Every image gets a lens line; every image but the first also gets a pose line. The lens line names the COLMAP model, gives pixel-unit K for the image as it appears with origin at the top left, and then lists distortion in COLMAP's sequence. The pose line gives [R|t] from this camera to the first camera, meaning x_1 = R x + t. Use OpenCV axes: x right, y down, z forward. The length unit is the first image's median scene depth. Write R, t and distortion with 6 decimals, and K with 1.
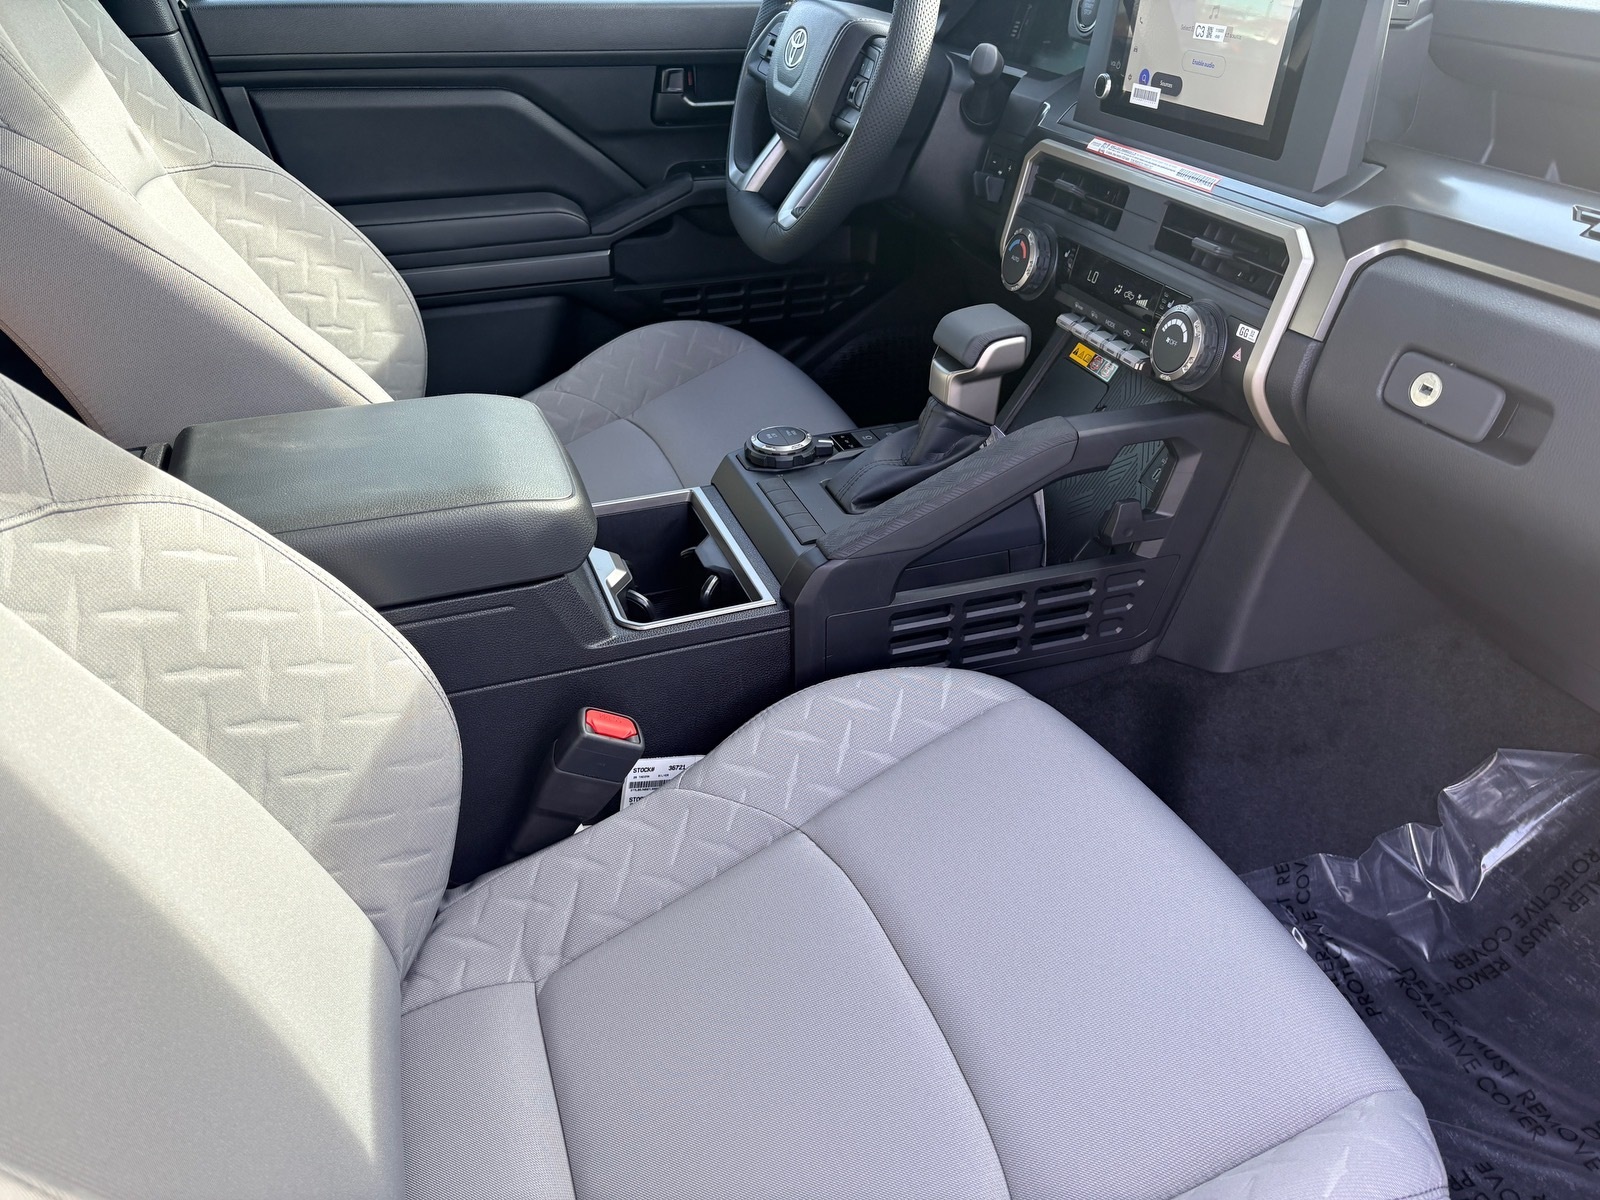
lens RADIAL K [[1220.6, 0, 804.1], [0, 1220.6, 613.8], [0, 0, 1]] dist [0.038998, -0.054925]
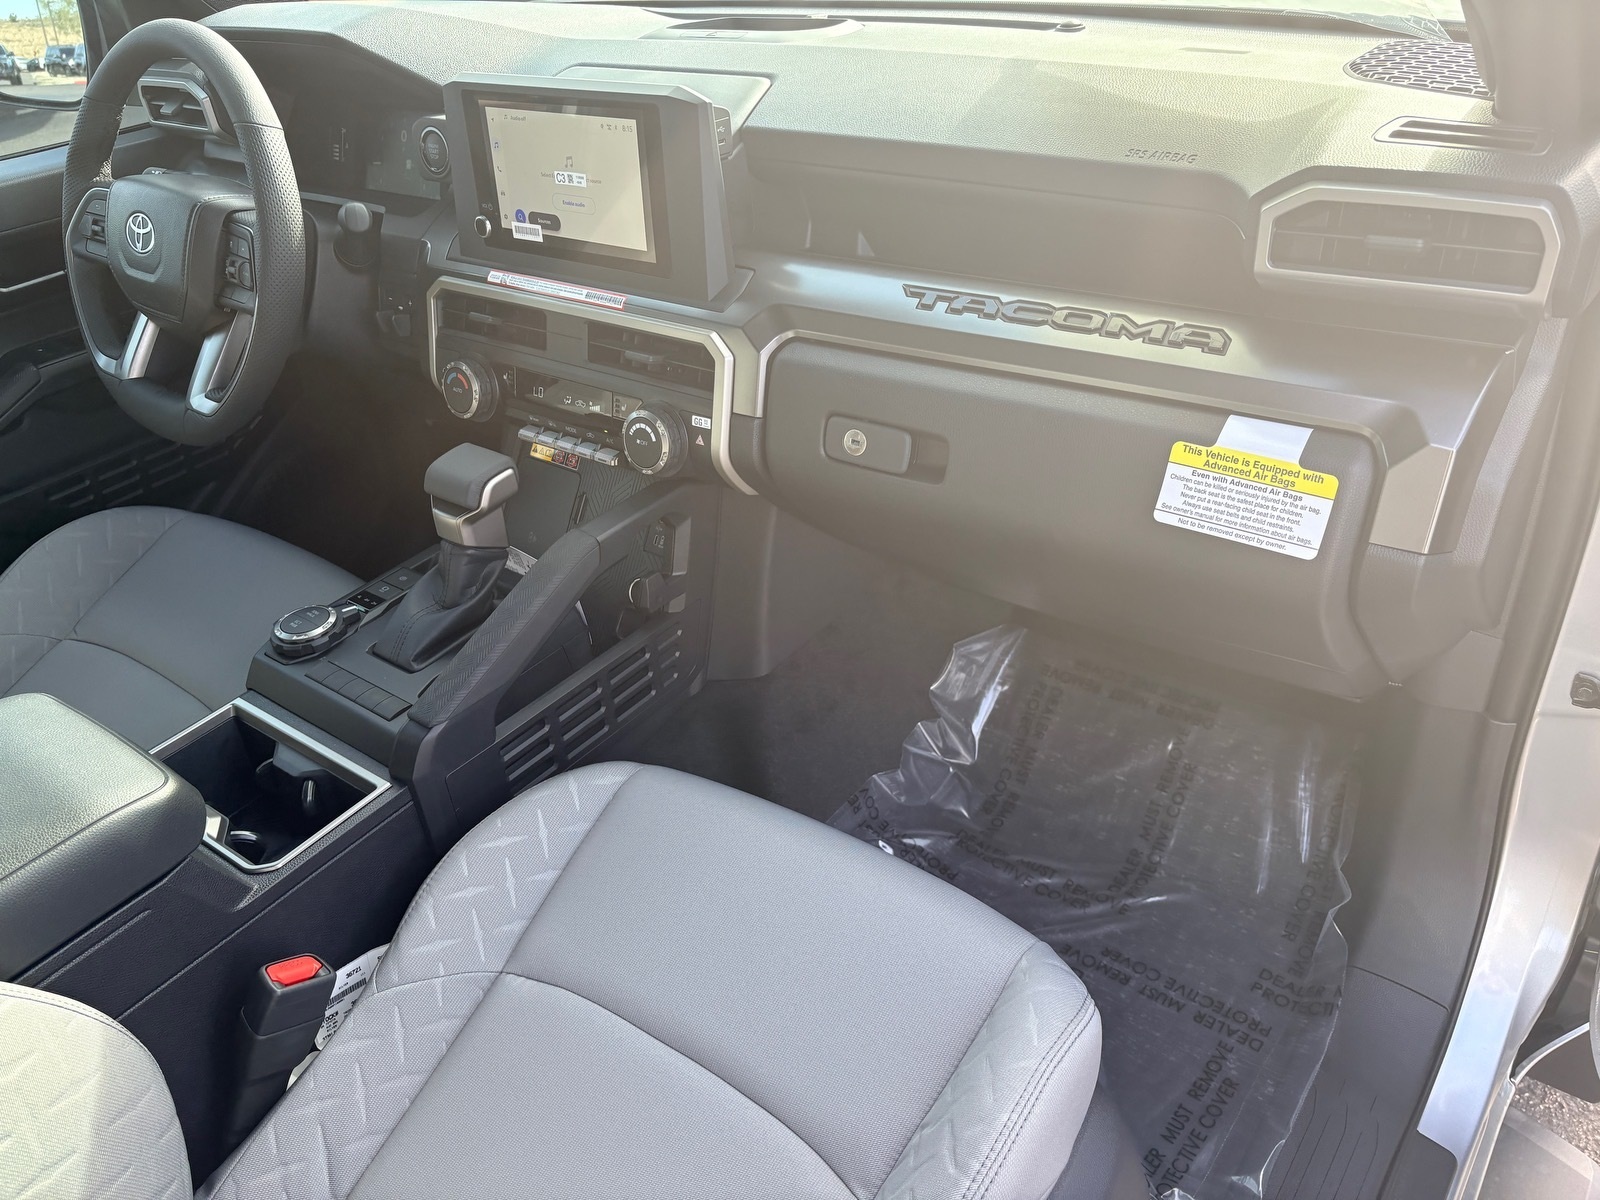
lens RADIAL K [[1220.6, 0, 802.2], [0, 1220.6, 614.5], [0, 0, 1]] dist [0.038998, -0.054925]
pose [[0.829068, -0.359510, 0.428252, -0.124020], [0.350632, 0.930871, 0.102648, -0.124284], [-0.435550, 0.065057, 0.897810, -0.100047]]
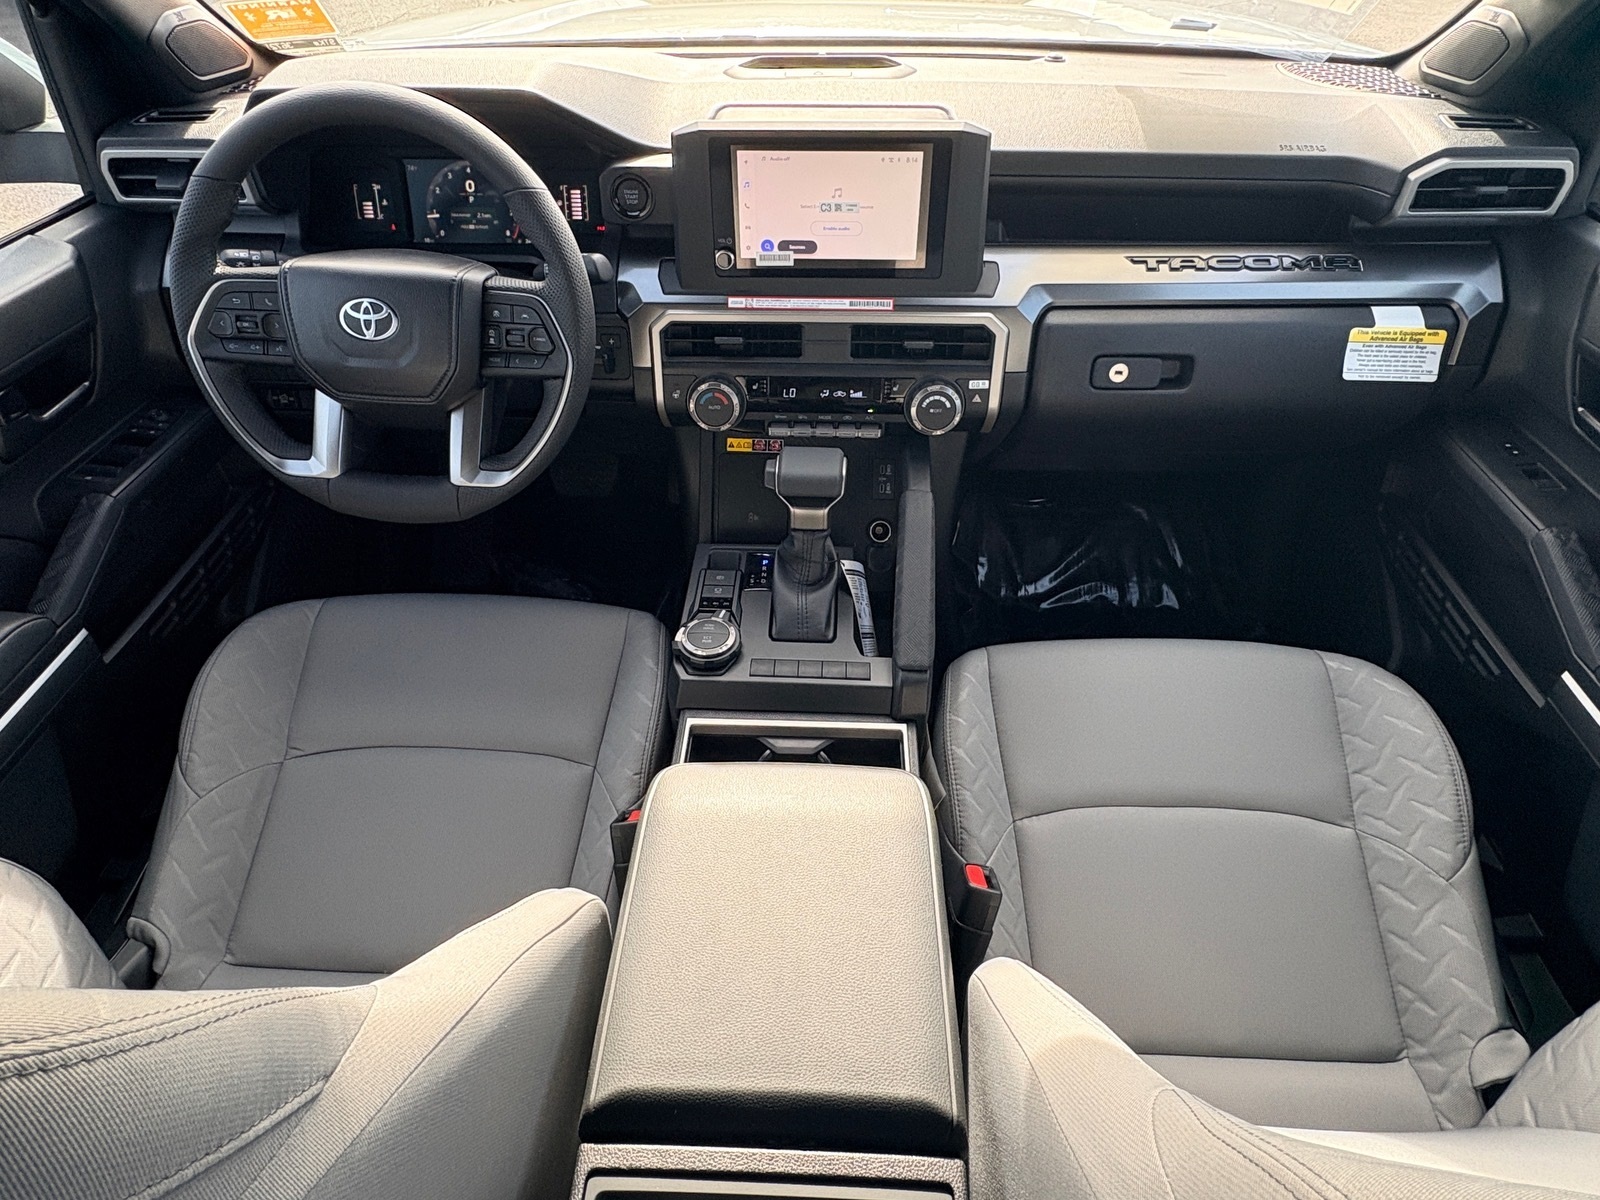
lens RADIAL K [[908.2, 0, 794.7], [0, 908.2, 599.3], [0, 0, 1]] dist [-0.004096, 0.003595]
pose [[0.366029, -0.615727, 0.697784, -0.633116], [0.480748, 0.767126, 0.424734, -0.555974], [-0.796809, 0.179994, 0.576800, 0.496246]]
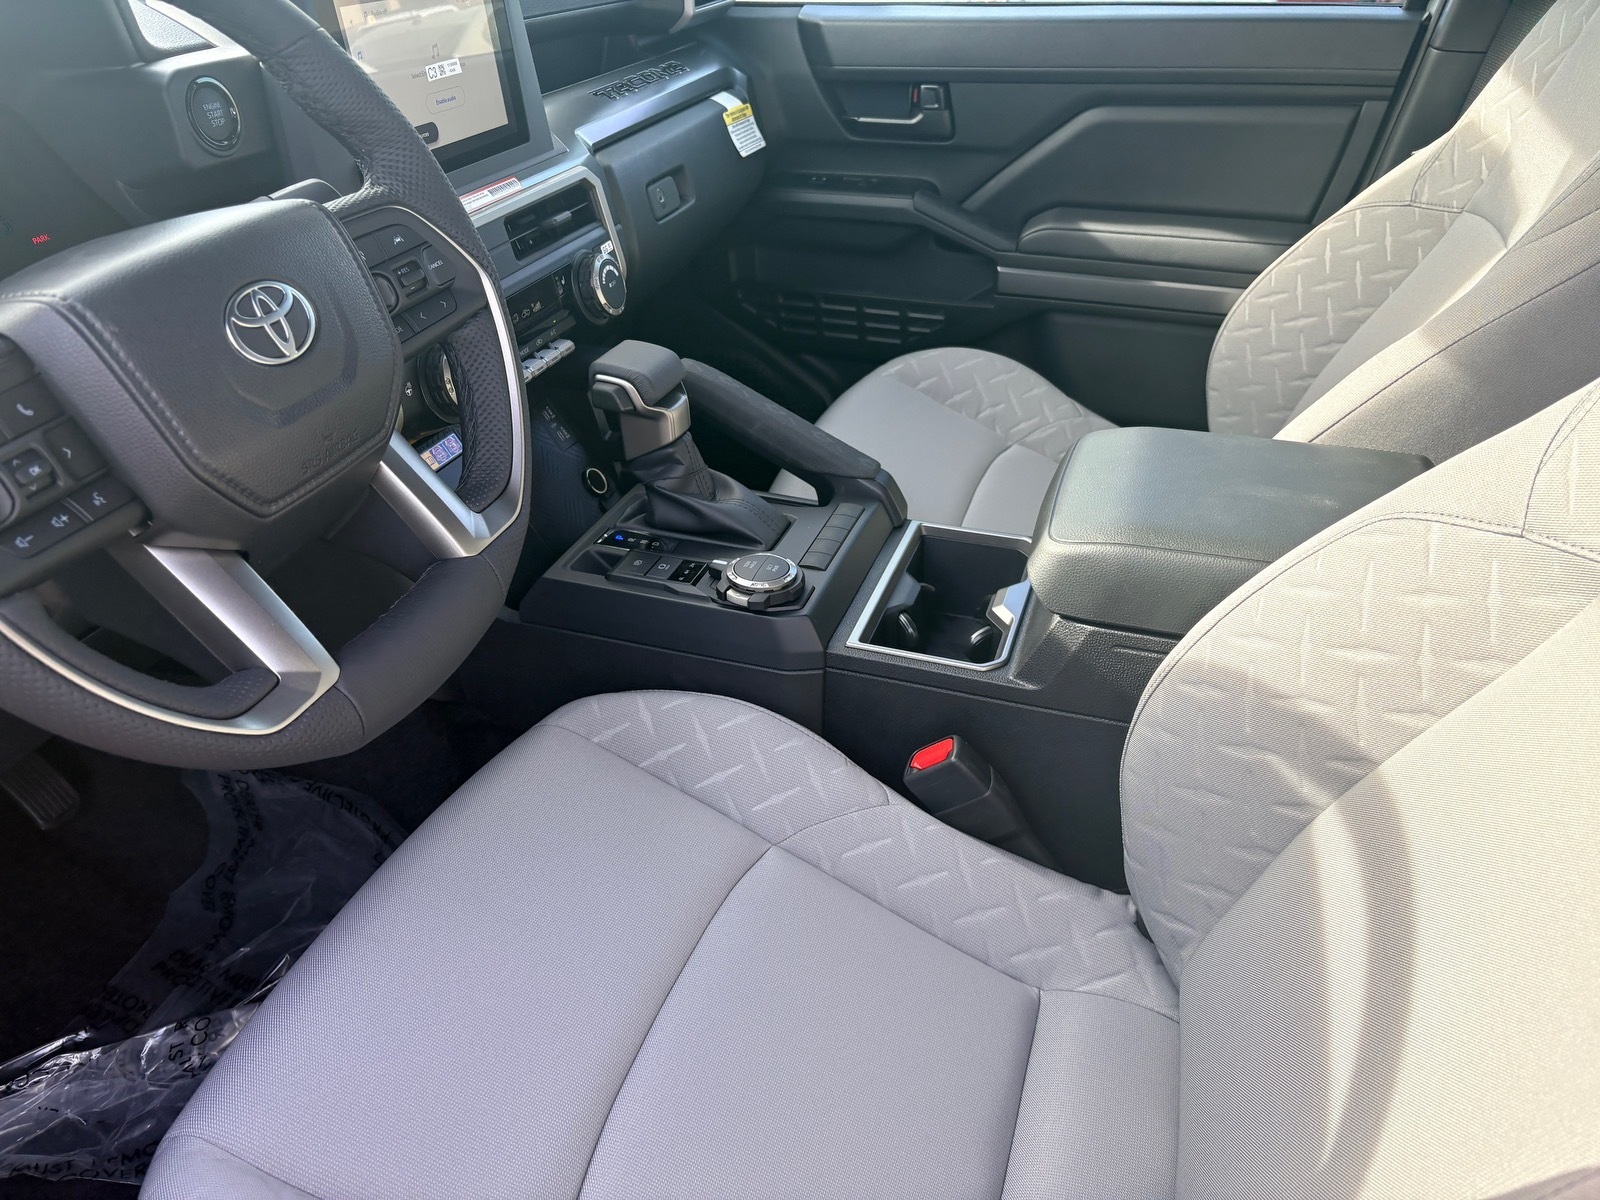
lens RADIAL K [[1220.6, 0, 798.6], [0, 1220.6, 606.9], [0, 0, 1]] dist [0.038998, -0.054925]
pose [[-0.795850, -0.307539, 0.521577, -0.558279], [0.316313, 0.523352, 0.791232, -0.904324], [-0.516303, 0.794684, -0.319231, 1.444684]]
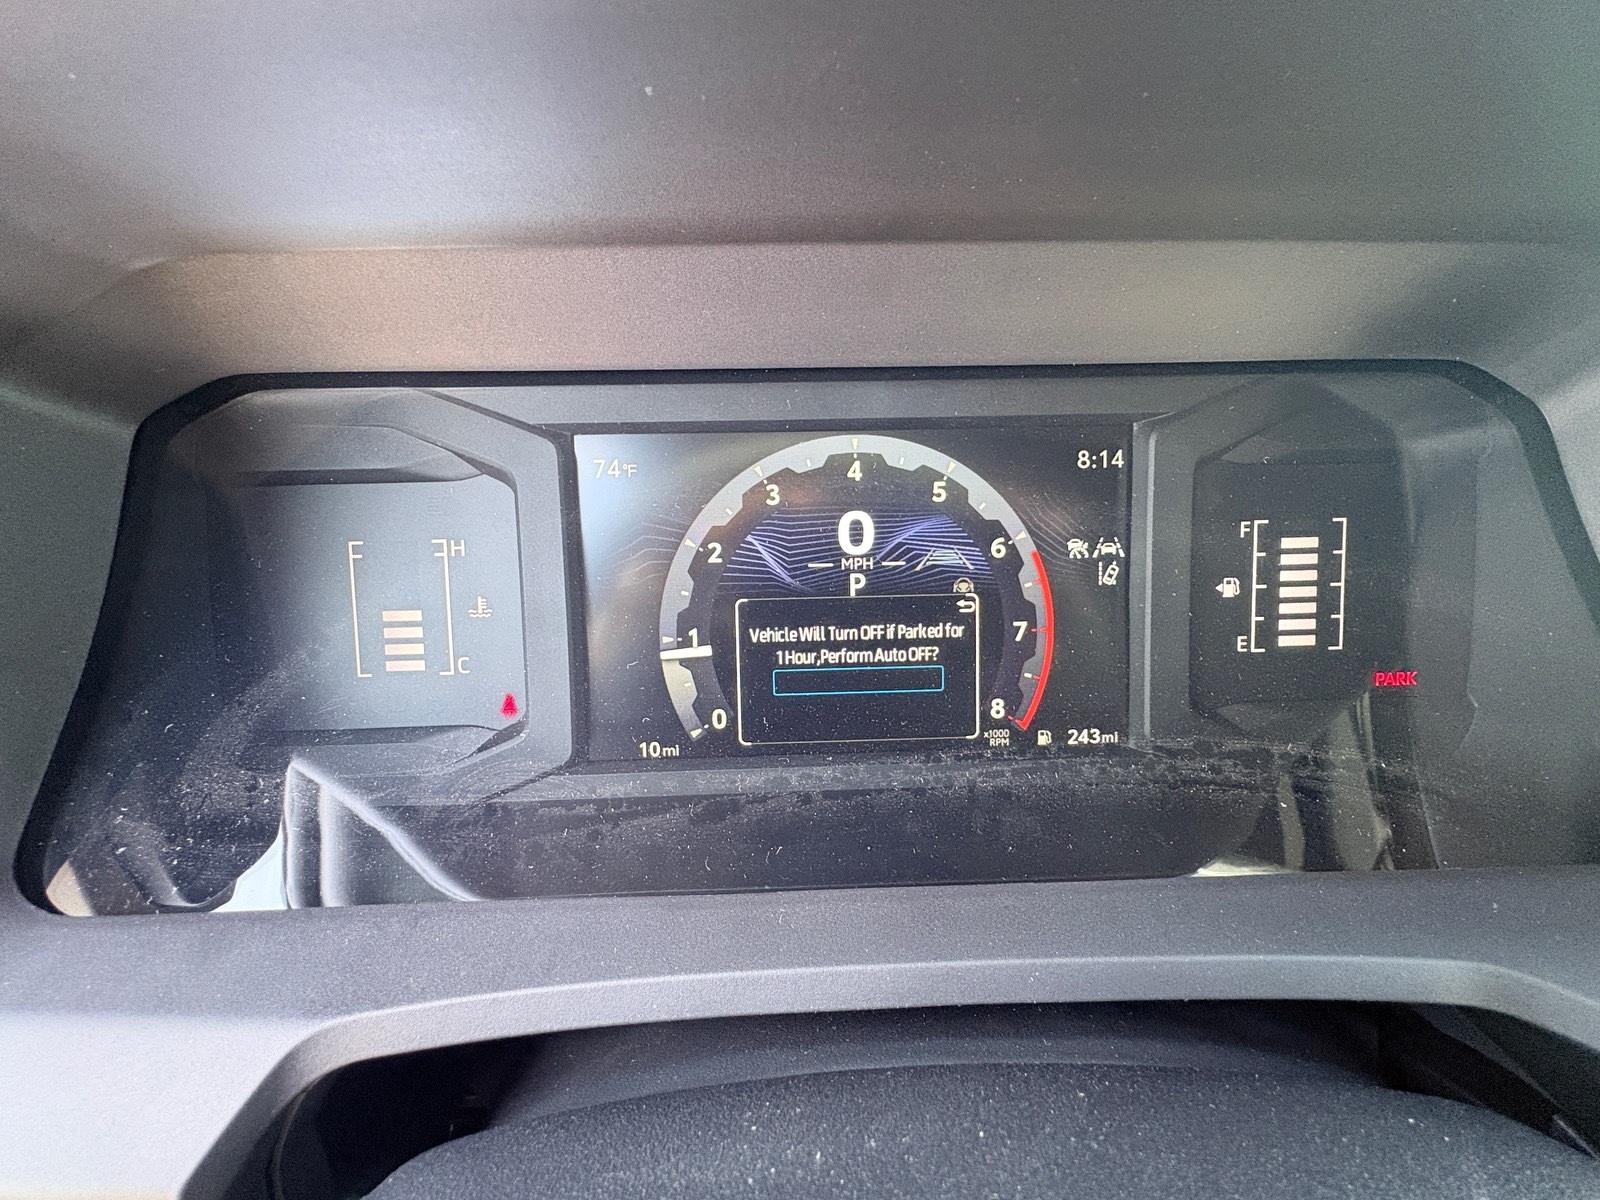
lens RADIAL K [[728.1, 0, 790.4], [0, 728.1, 610.9], [0, 0, 1]] dist [0.001609, 0.000082]
pose [[0.288400, -0.413499, 0.863623, 0.111704], [0.496486, 0.835803, 0.234382, -0.703976], [-0.818735, 0.361181, 0.446342, 1.293458]]
